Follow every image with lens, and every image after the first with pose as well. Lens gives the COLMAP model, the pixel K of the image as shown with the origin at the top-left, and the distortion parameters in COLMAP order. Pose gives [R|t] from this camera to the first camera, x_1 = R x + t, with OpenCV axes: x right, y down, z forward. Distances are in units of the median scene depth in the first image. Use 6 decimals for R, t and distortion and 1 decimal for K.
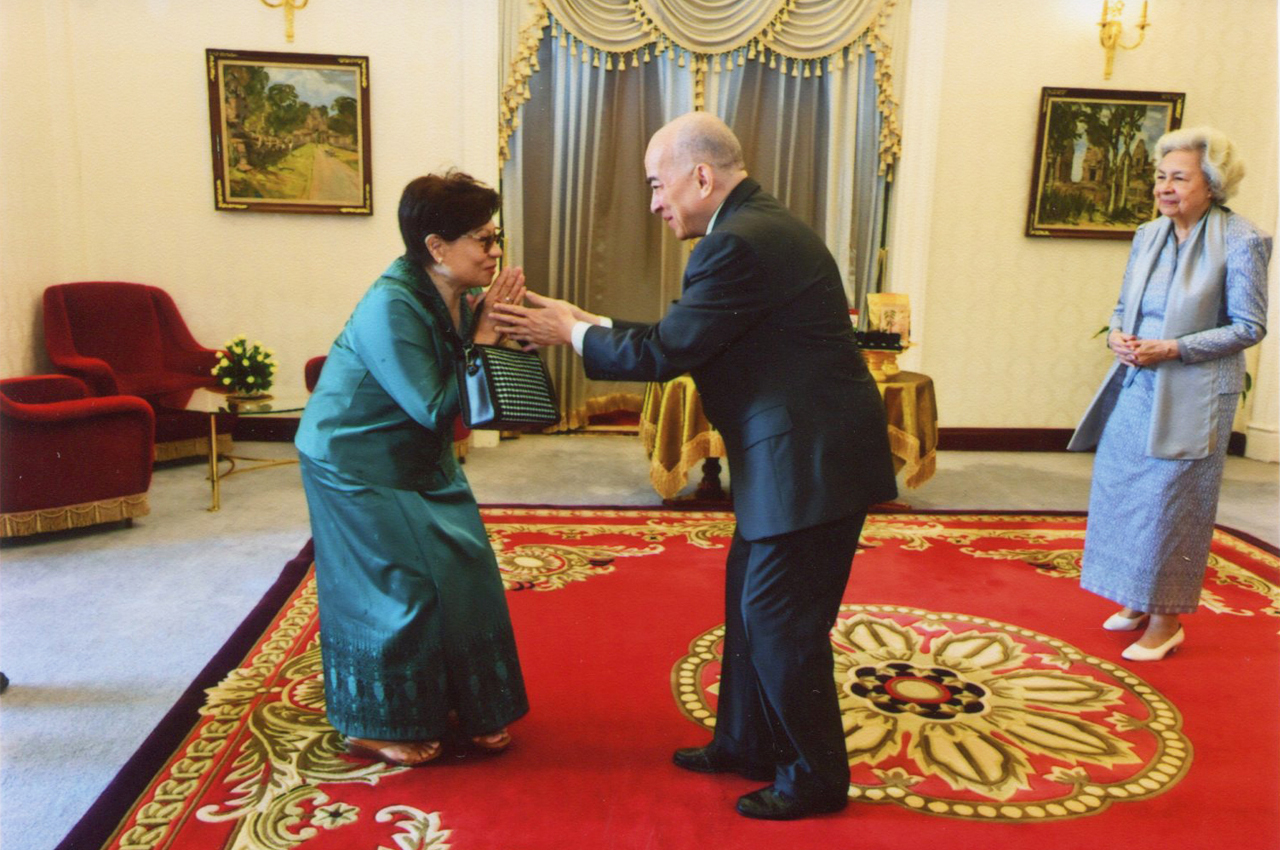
lens RADIAL K [[1060.7, 0, 639.1], [0, 1060.7, 429.3], [0, 0, 1]] dist [0.033864, -0.041048]
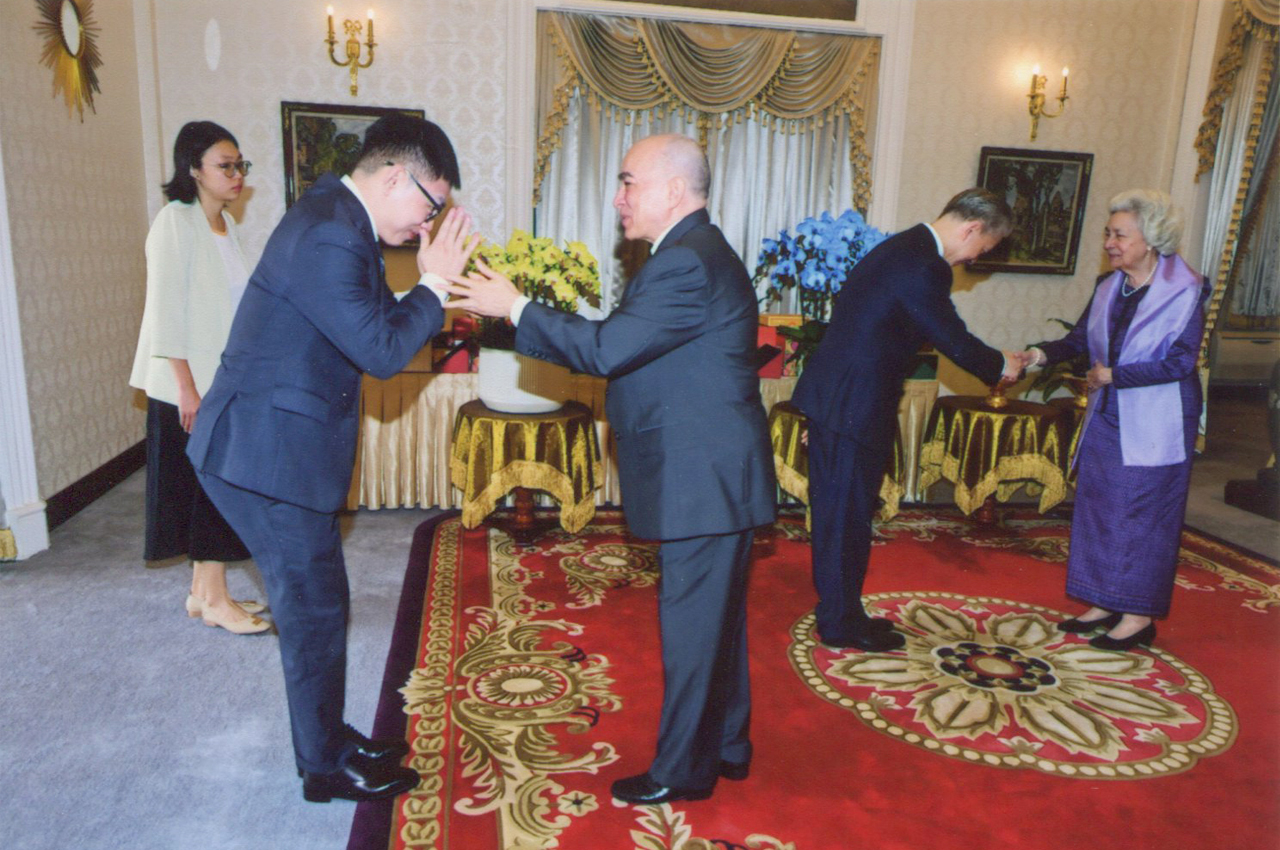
lens RADIAL K [[924.9, 0, 644.6], [0, 924.9, 417.8], [0, 0, 1]] dist [0.010745, -0.030211]
pose [[0.995232, -0.009122, 0.097109, -0.182556], [0.009721, 0.999937, -0.005698, -0.024752], [-0.097051, 0.006614, 0.995257, 0.006392]]
